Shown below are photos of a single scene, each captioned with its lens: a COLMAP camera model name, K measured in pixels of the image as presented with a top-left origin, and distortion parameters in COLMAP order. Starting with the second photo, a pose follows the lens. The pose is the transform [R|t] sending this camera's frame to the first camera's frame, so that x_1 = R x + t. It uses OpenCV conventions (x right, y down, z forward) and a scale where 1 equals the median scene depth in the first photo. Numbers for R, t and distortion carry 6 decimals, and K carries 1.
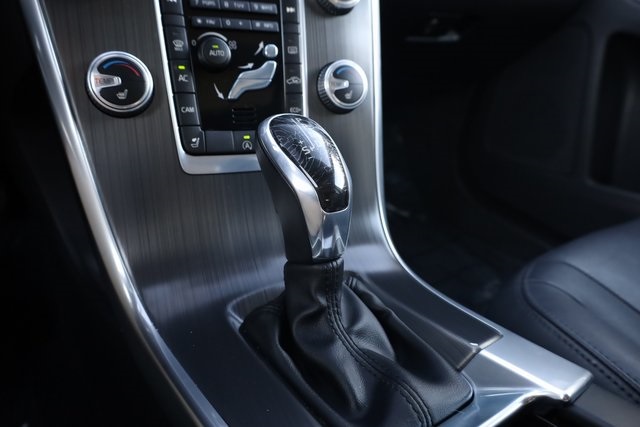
lens RADIAL K [[411.4, 0, 317.7], [0, 411.4, 214.1], [0, 0, 1]] dist [0.002639, -0.001243]
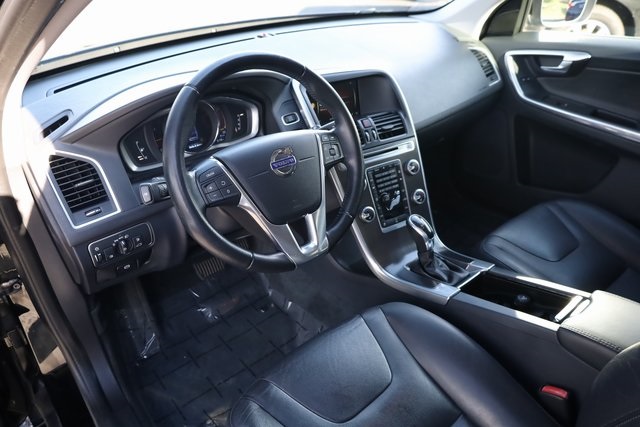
lens RADIAL K [[411.4, 0, 322.5], [0, 411.4, 214.0], [0, 0, 1]] dist [0.002639, -0.001243]
pose [[0.983139, -0.182636, 0.008984, -0.867894], [0.181978, 0.982043, 0.049751, -0.552339], [-0.017910, -0.047277, 0.998721, -2.645558]]
